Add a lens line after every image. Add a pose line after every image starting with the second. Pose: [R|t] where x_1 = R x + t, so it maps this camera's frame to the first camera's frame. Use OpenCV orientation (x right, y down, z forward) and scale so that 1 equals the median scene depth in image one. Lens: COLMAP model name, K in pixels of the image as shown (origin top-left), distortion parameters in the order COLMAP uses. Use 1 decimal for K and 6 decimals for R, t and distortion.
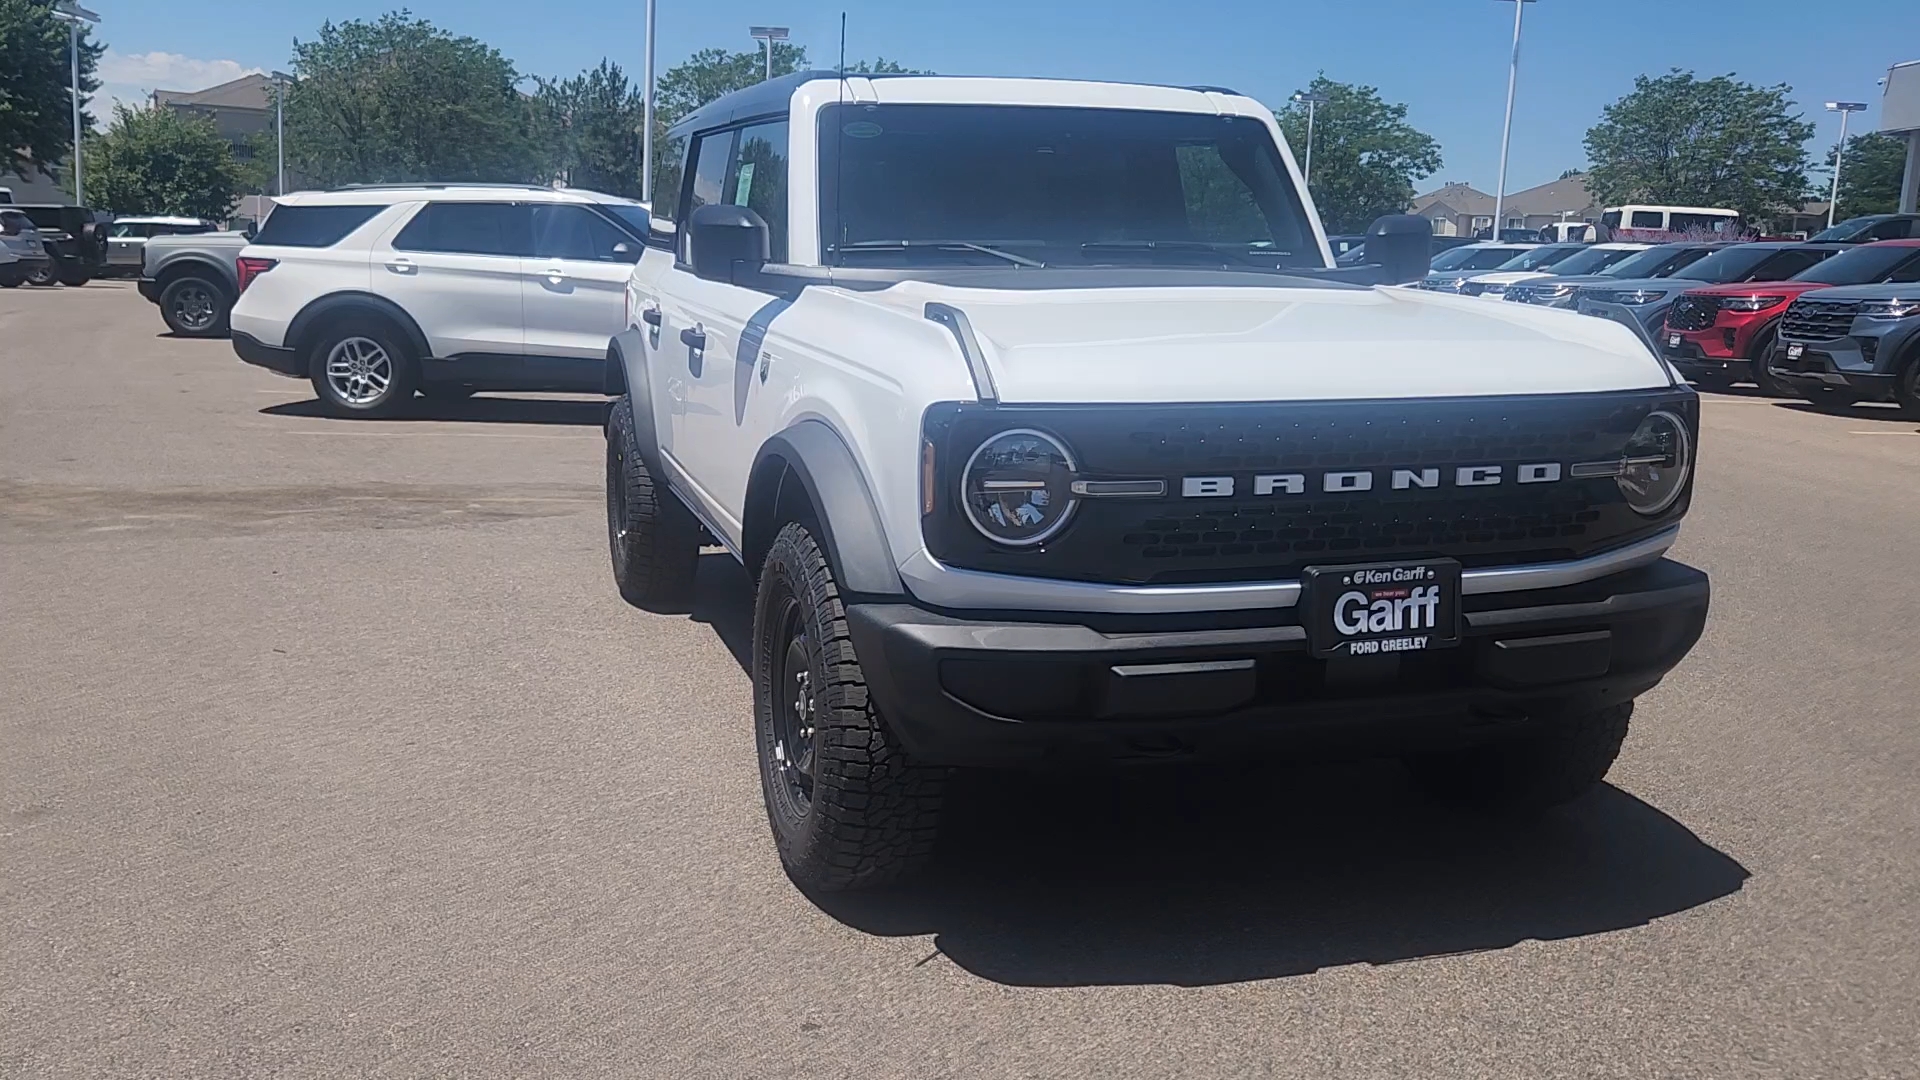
lens RADIAL K [[1635.5, 0, 960.0], [0, 1635.5, 540.0], [0, 0, 1]] dist [0.022701, -0.004256]
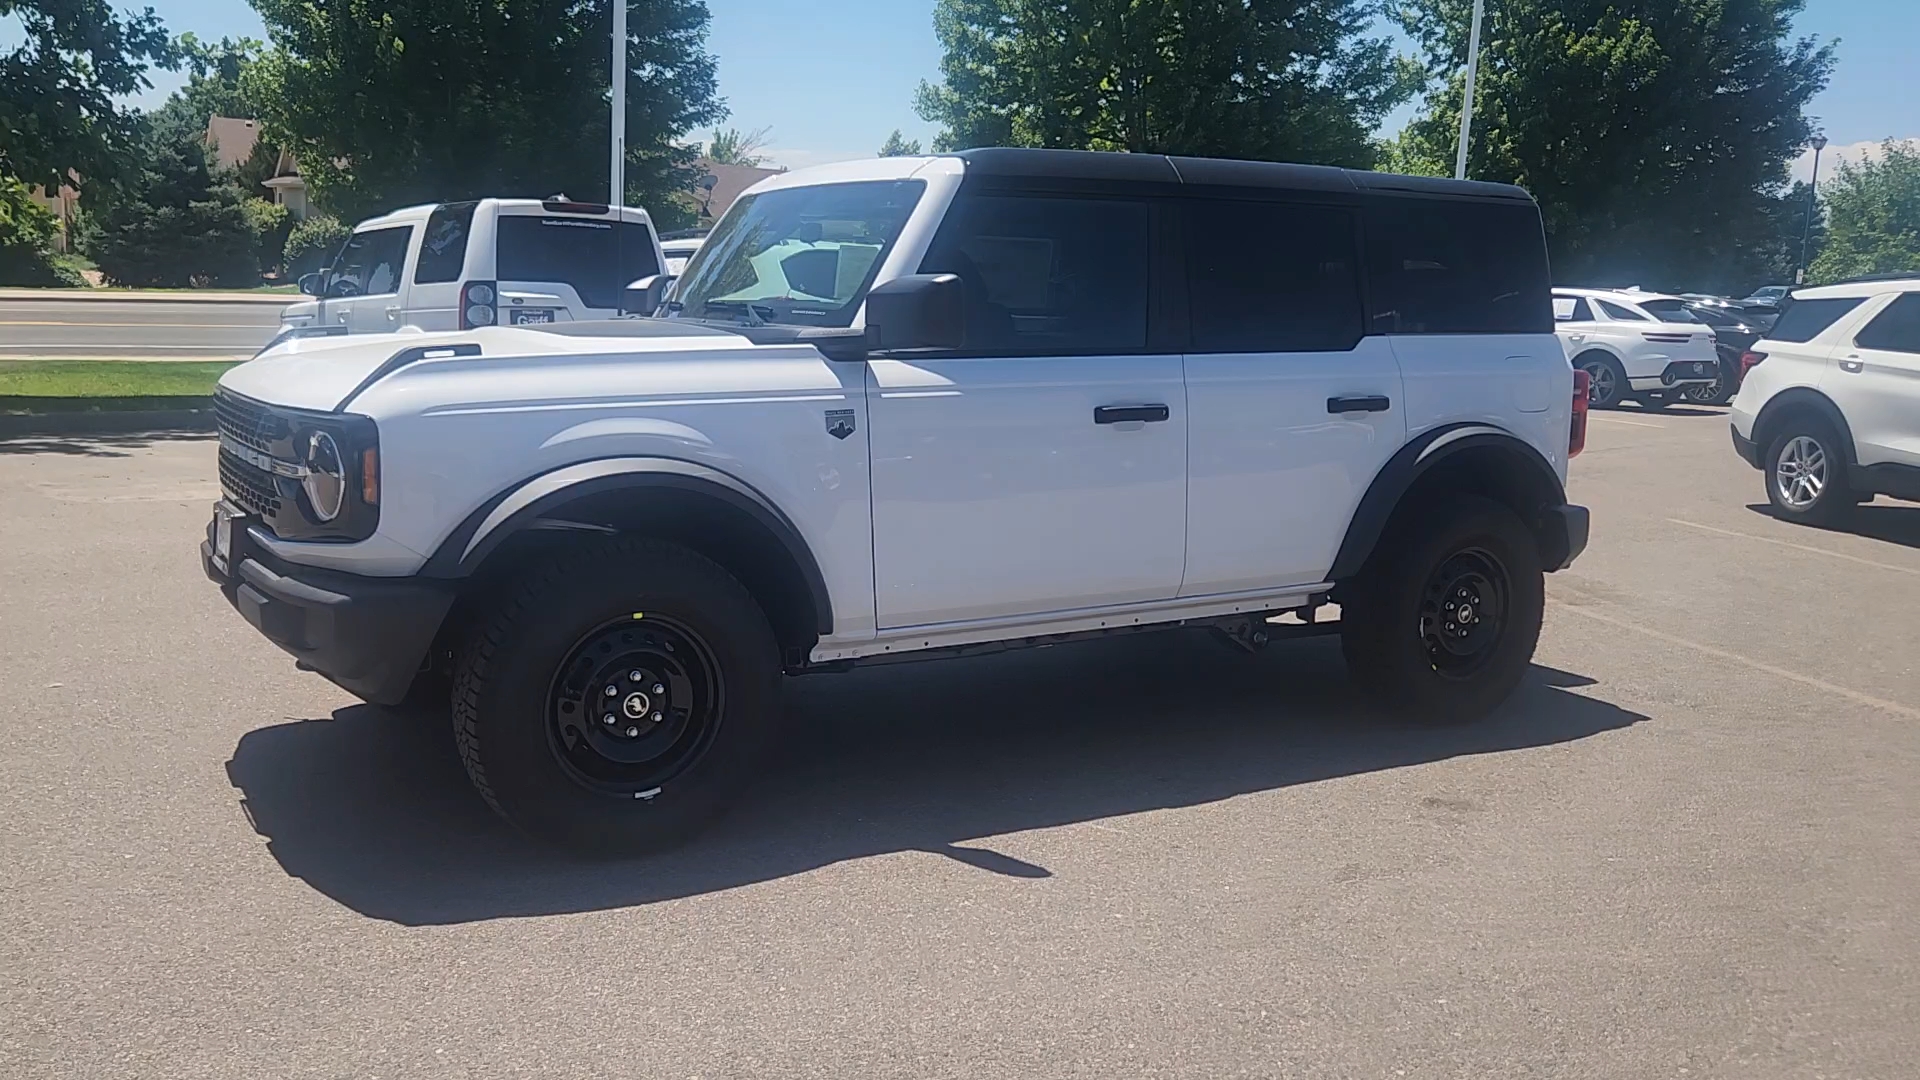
lens RADIAL K [[1633.1, 0, 951.2], [0, 1633.1, 530.0], [0, 0, 1]] dist [0.013982, 0.003018]
pose [[0.229229, 0.131329, -0.964472, 1.623898], [-0.200778, 0.975927, 0.085169, -0.195115], [0.952440, 0.174122, 0.250078, 1.129501]]
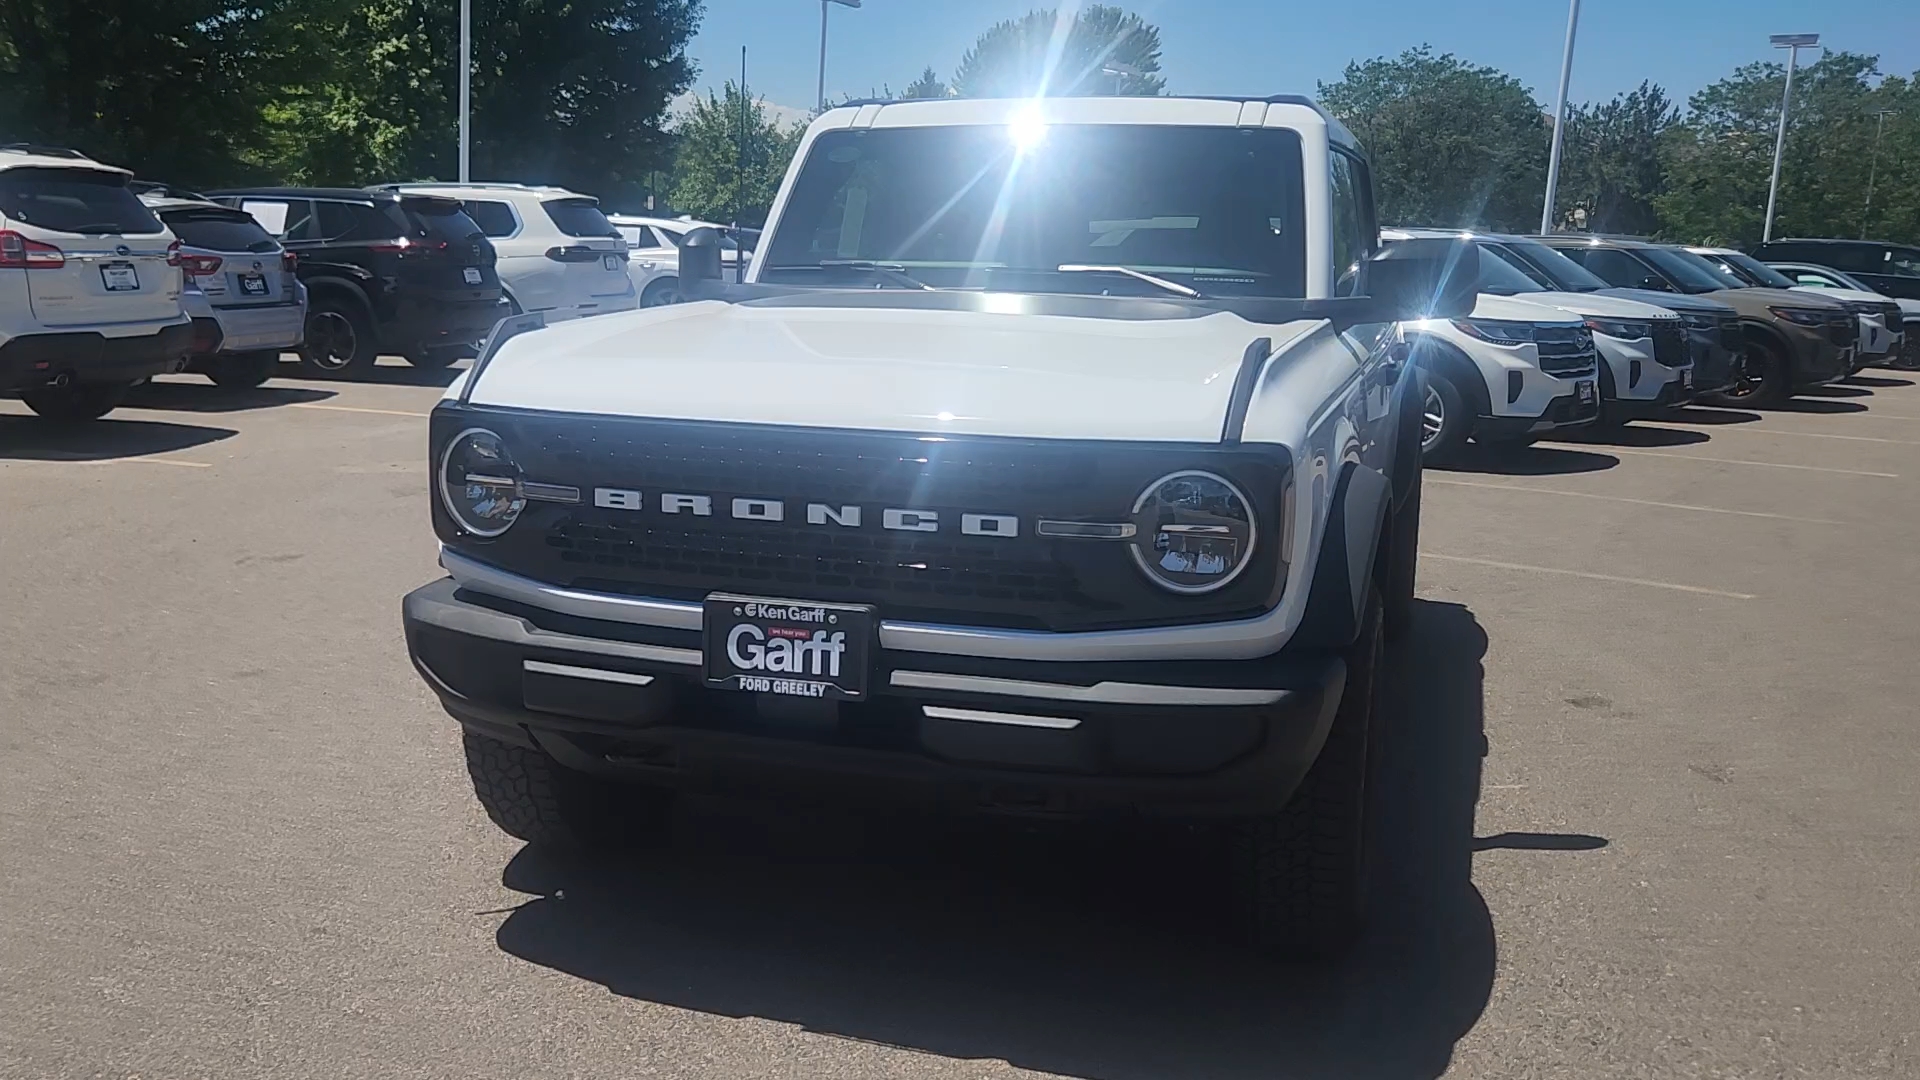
lens RADIAL K [[1635.5, 0, 960.0], [0, 1635.5, 540.0], [0, 0, 1]] dist [0.022701, -0.004256]
pose [[0.813028, 0.107549, -0.572205, 0.792751], [-0.117771, 0.992854, 0.019274, -0.045246], [0.570189, 0.051719, 0.819884, 0.253779]]
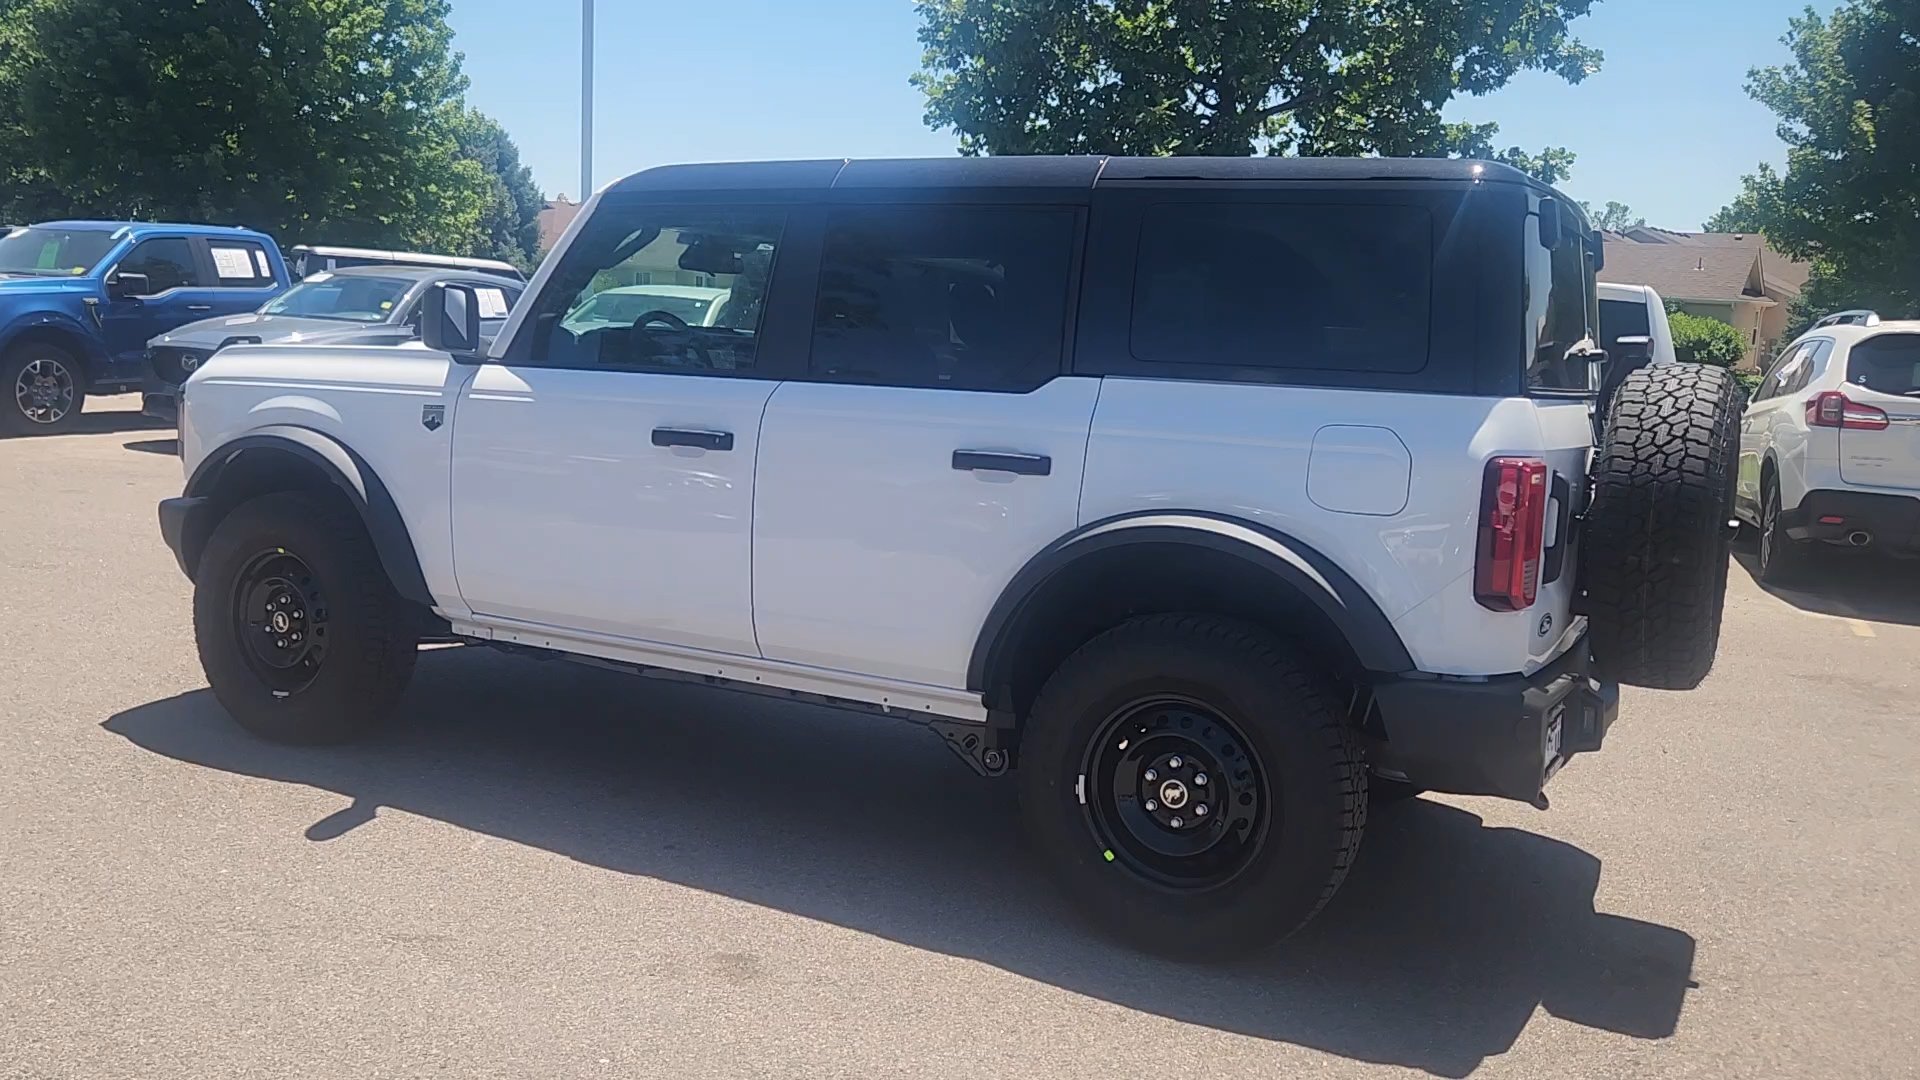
lens RADIAL K [[1633.1, 0, 951.2], [0, 1633.1, 530.0], [0, 0, 1]] dist [0.013982, 0.003018]
pose [[-0.718536, 0.026000, -0.695004, 1.031017], [-0.193003, 0.952598, 0.235175, -0.482203], [0.668174, 0.303120, -0.679457, 2.667484]]
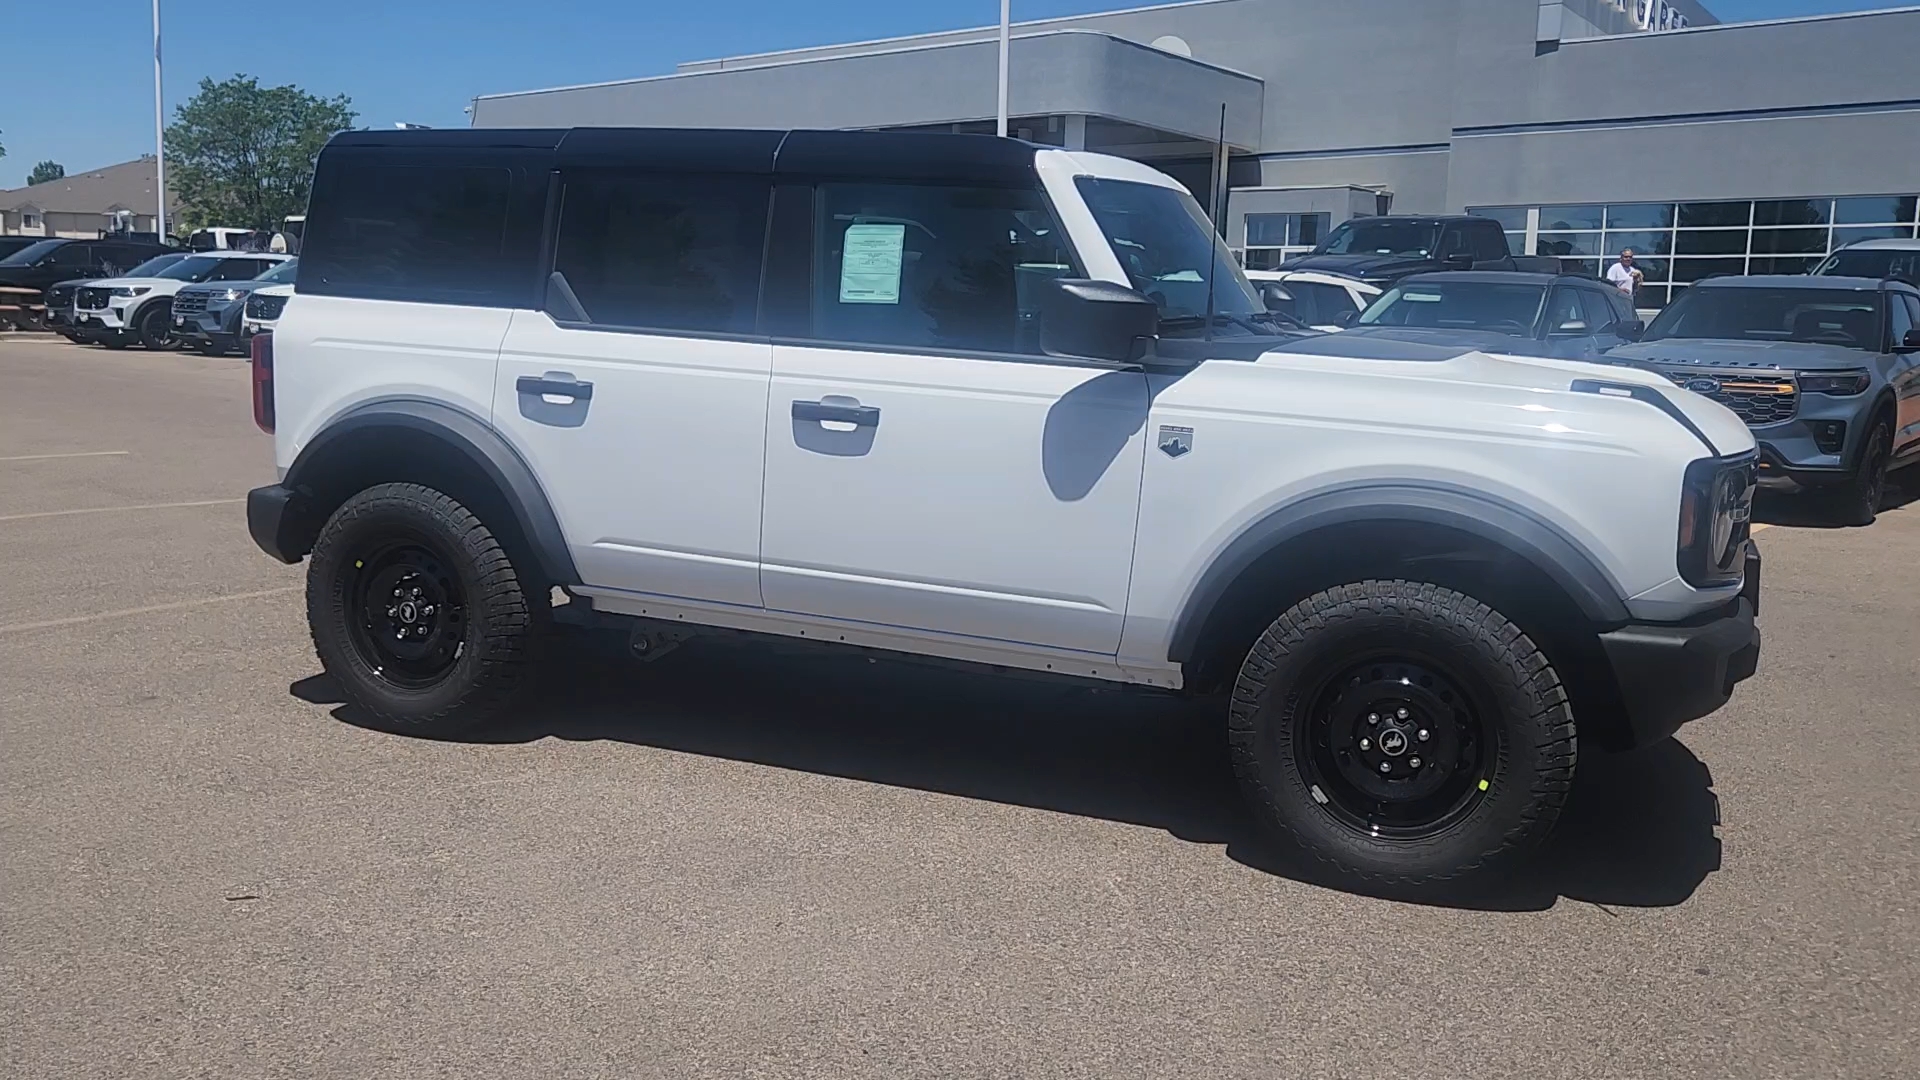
lens RADIAL K [[1635.5, 0, 960.0], [0, 1635.5, 540.0], [0, 0, 1]] dist [0.022701, -0.004256]
pose [[0.652603, -0.115571, 0.748835, -1.171418], [0.115800, 0.991902, 0.052166, -0.134695], [-0.748799, 0.052671, 0.660701, 0.507664]]
